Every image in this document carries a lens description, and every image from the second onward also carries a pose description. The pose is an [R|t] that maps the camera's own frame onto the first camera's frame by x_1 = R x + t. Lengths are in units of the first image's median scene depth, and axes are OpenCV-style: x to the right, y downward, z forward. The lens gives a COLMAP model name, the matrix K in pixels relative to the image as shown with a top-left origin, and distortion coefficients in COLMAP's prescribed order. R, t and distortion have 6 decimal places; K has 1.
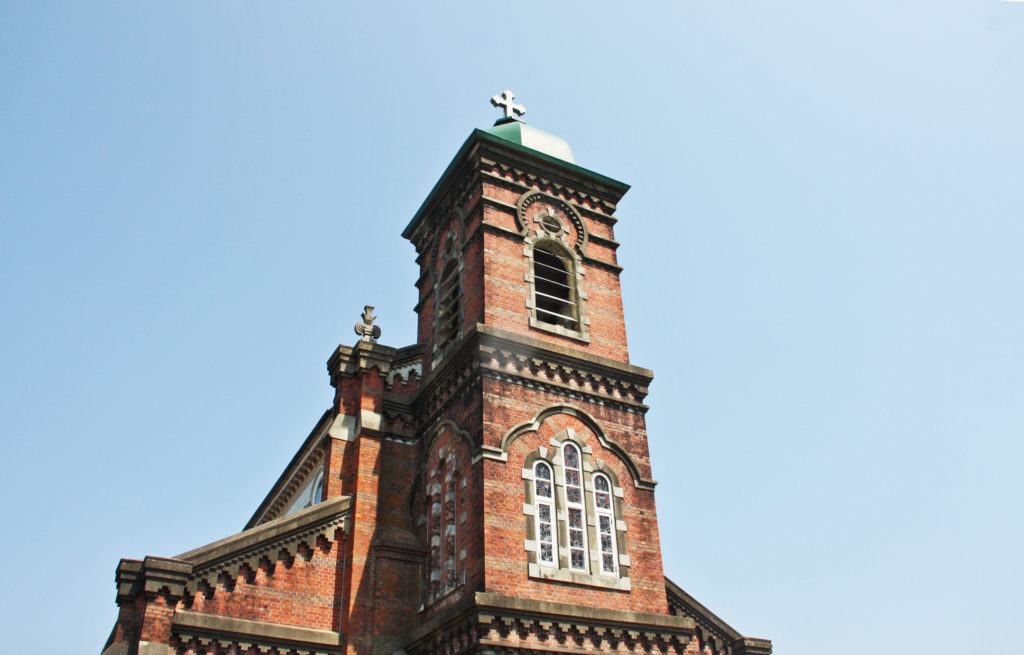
lens RADIAL K [[886.8, 0, 512.0], [0, 886.8, 327.5], [0, 0, 1]] dist [-0.150424, 0.002341]
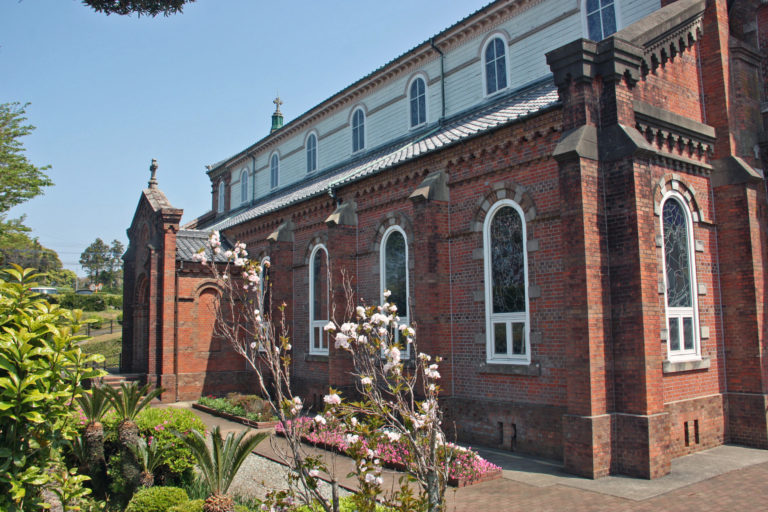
lens RADIAL K [[634.5, 0, 384.0], [0, 634.5, 256.0], [0, 0, 1]] dist [-0.125386, 0.002948]
pose [[0.994791, 0.016476, 0.100597, -0.657915], [-0.061706, 0.882840, 0.465603, 0.163246], [-0.081139, -0.469385, 0.879258, 0.283667]]
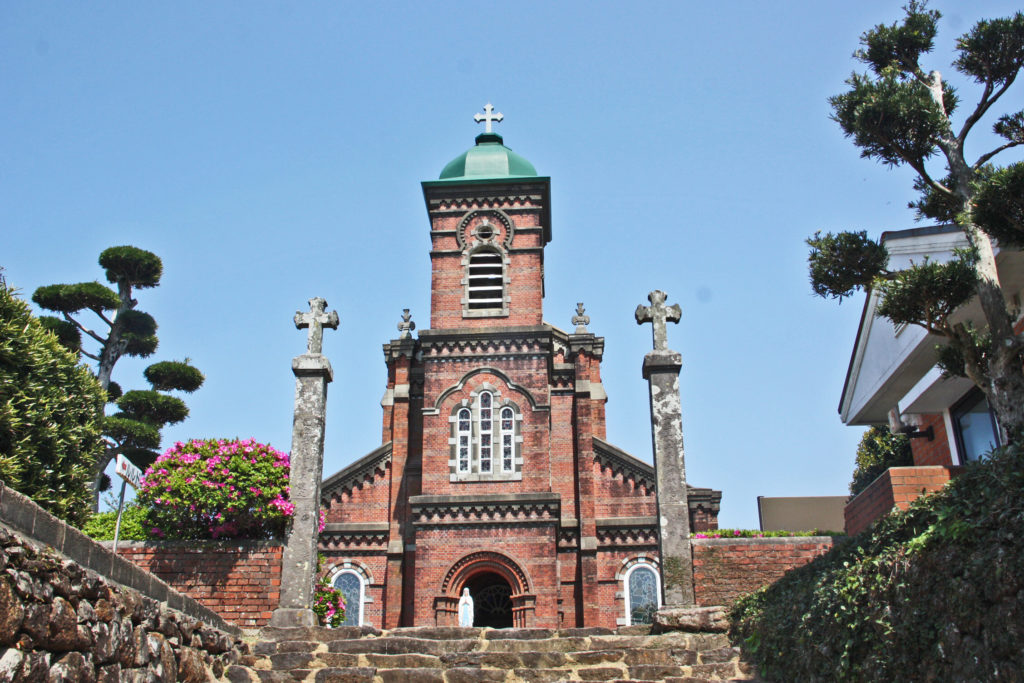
lens RADIAL K [[995.8, 0, 512.0], [0, 995.8, 341.5], [0, 0, 1]] dist [-0.058467, 0.001055]
pose [[0.856176, -0.187491, -0.481467, 1.010964], [0.281873, 0.950449, 0.131124, -0.180980], [0.433025, -0.247978, 0.866600, -0.519531]]
